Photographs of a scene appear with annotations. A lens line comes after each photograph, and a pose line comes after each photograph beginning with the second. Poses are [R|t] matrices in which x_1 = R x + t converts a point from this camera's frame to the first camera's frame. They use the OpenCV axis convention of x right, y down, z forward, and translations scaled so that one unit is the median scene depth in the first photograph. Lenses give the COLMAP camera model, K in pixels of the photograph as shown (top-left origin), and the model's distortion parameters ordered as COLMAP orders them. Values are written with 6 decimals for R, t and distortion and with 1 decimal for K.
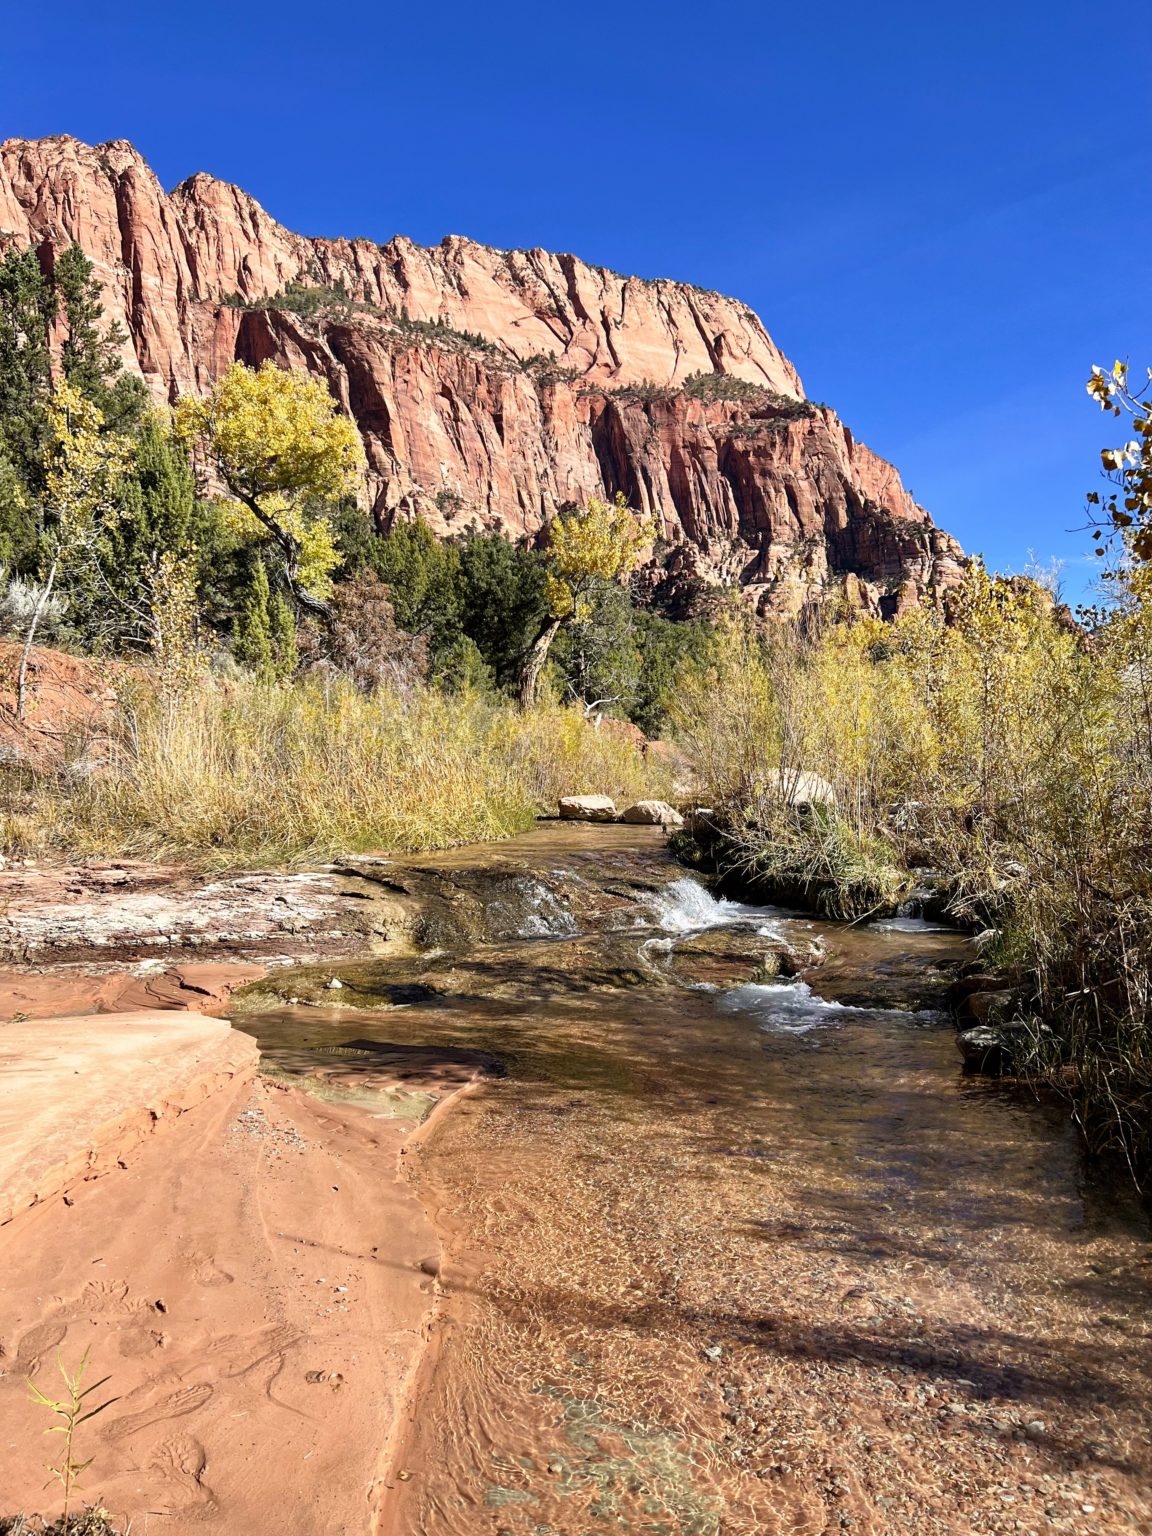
lens RADIAL K [[1147.6, 0, 576.0], [0, 1147.6, 768.0], [0, 0, 1]] dist [0.020427, -0.039322]
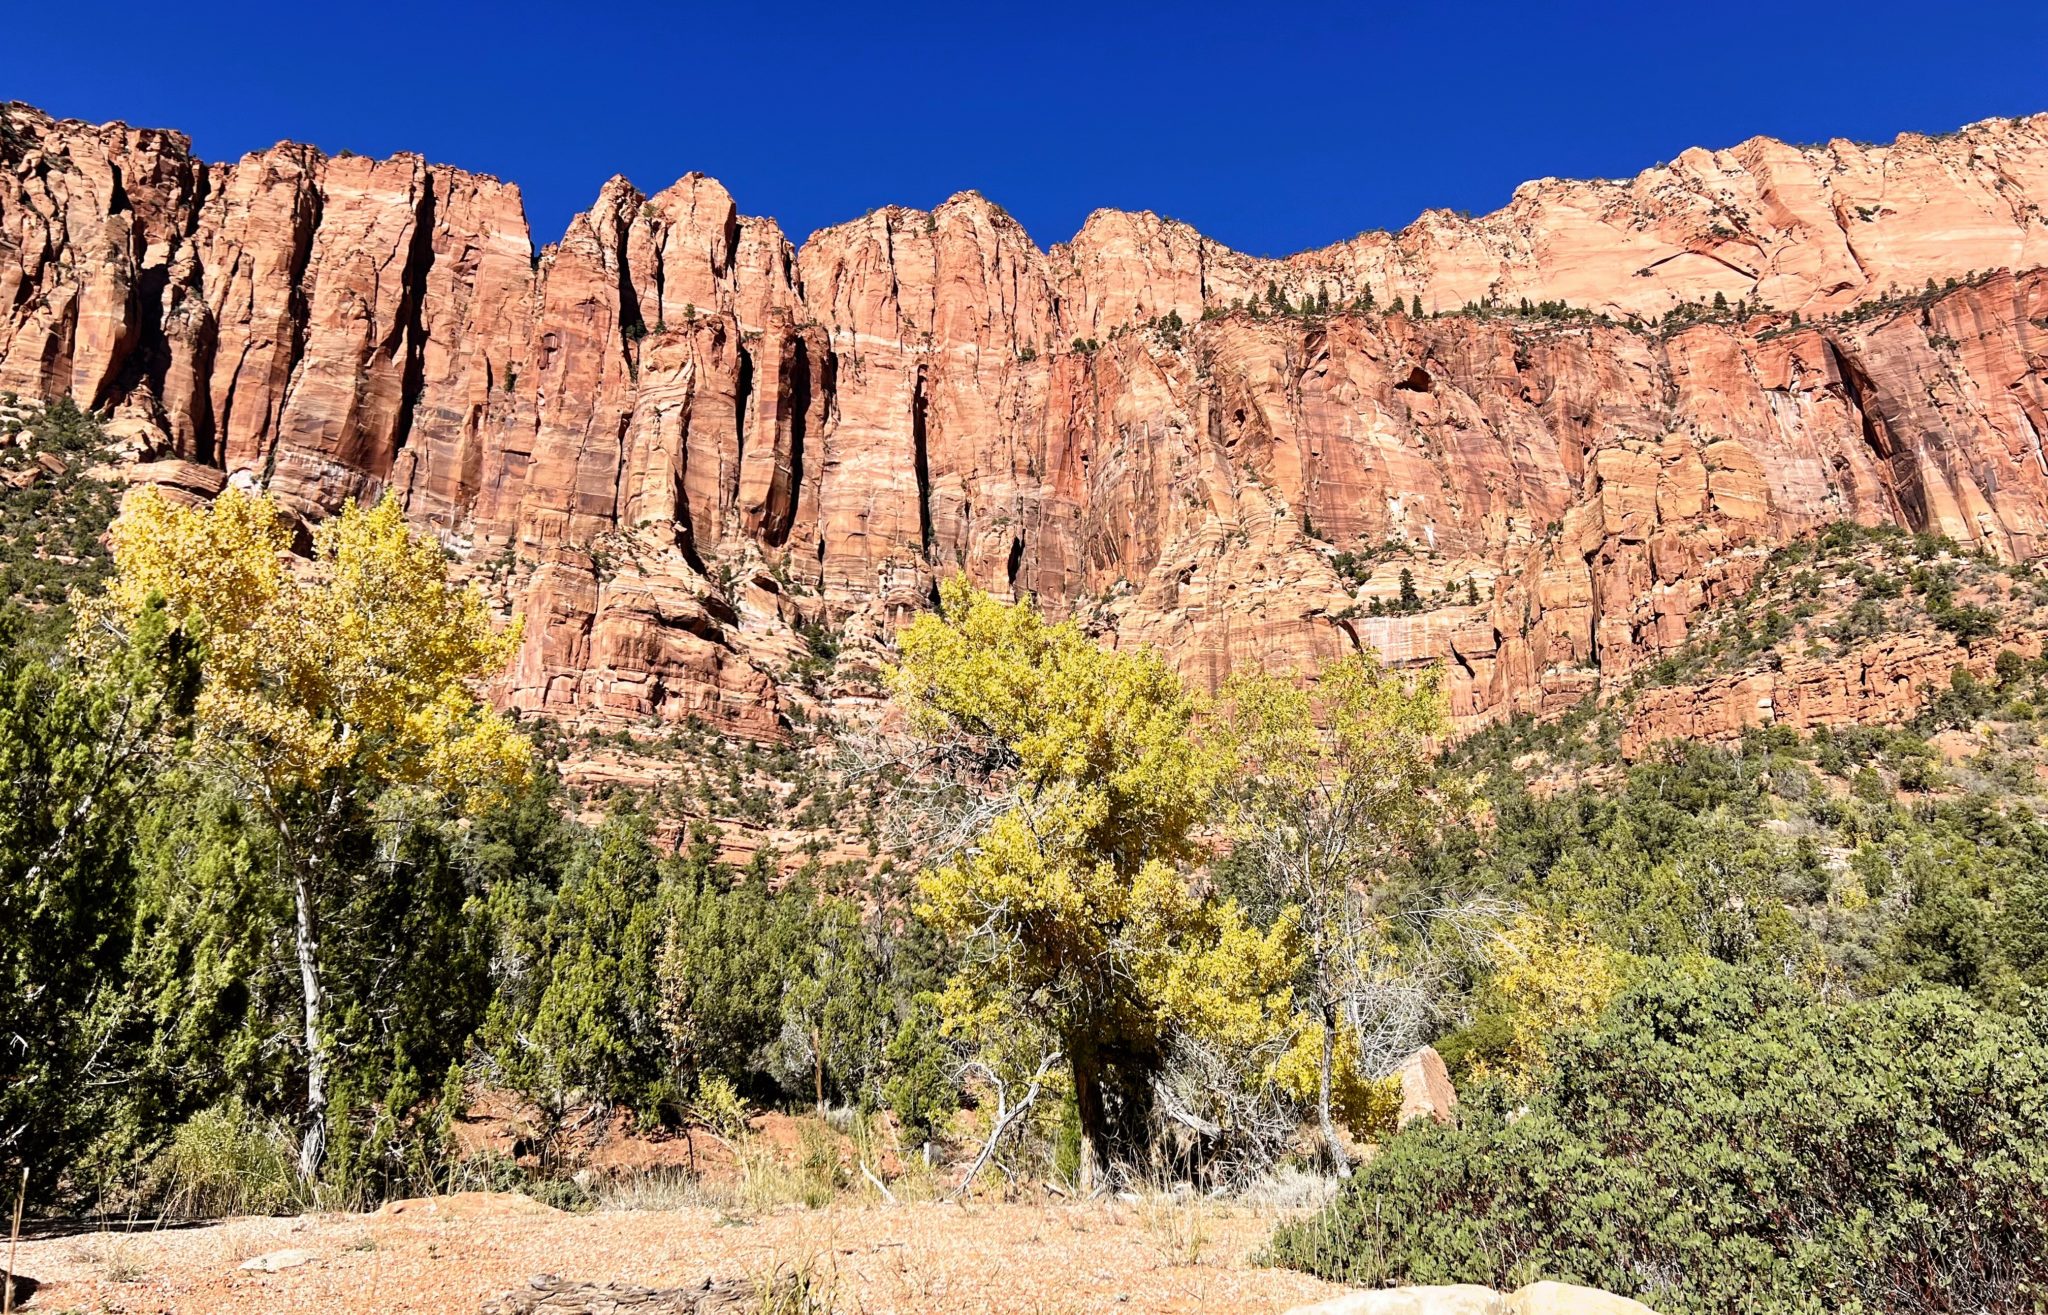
lens RADIAL K [[1478.8, 0, 1024.0], [0, 1478.8, 657.5], [0, 0, 1]] dist [0.042175, -0.057449]
pose [[0.785575, -0.175452, -0.593371, 0.106727], [-0.009837, 0.955295, -0.295491, -0.004684], [0.618689, 0.237967, 0.748729, 0.356204]]
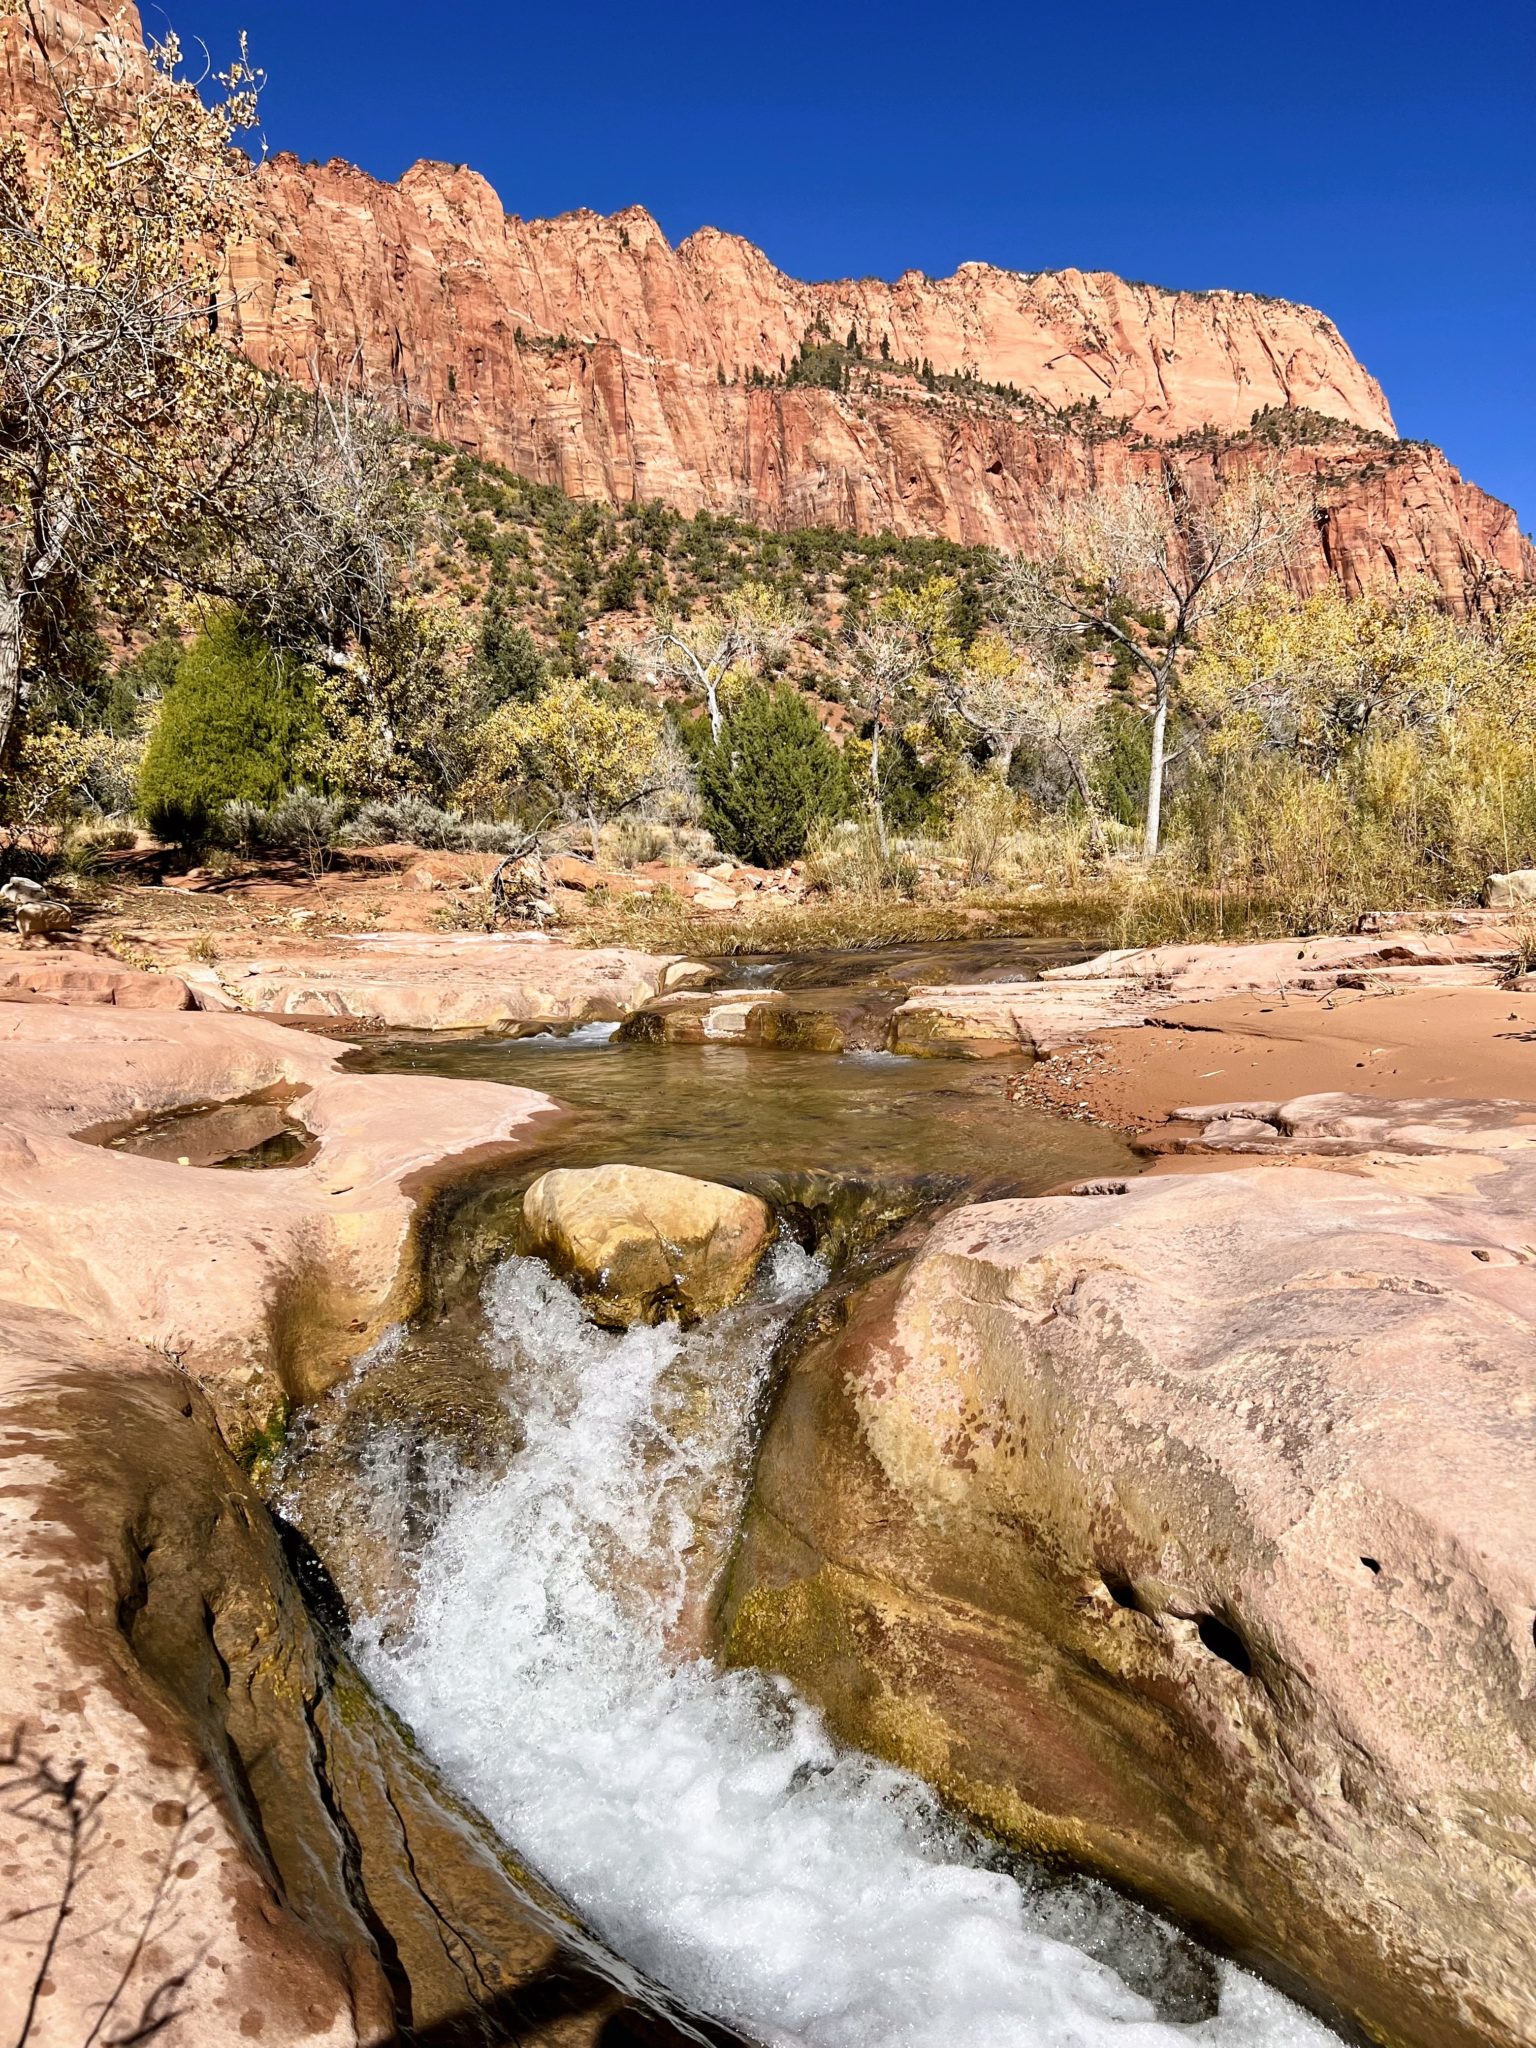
lens RADIAL K [[1530.1, 0, 768.0], [0, 1530.1, 1024.0], [0, 0, 1]] dist [0.020427, -0.039322]
pose [[0.988947, -0.007819, -0.148061, -0.099574], [0.020811, 0.996043, 0.086403, 0.000558], [0.146799, -0.088530, 0.985197, -0.215836]]
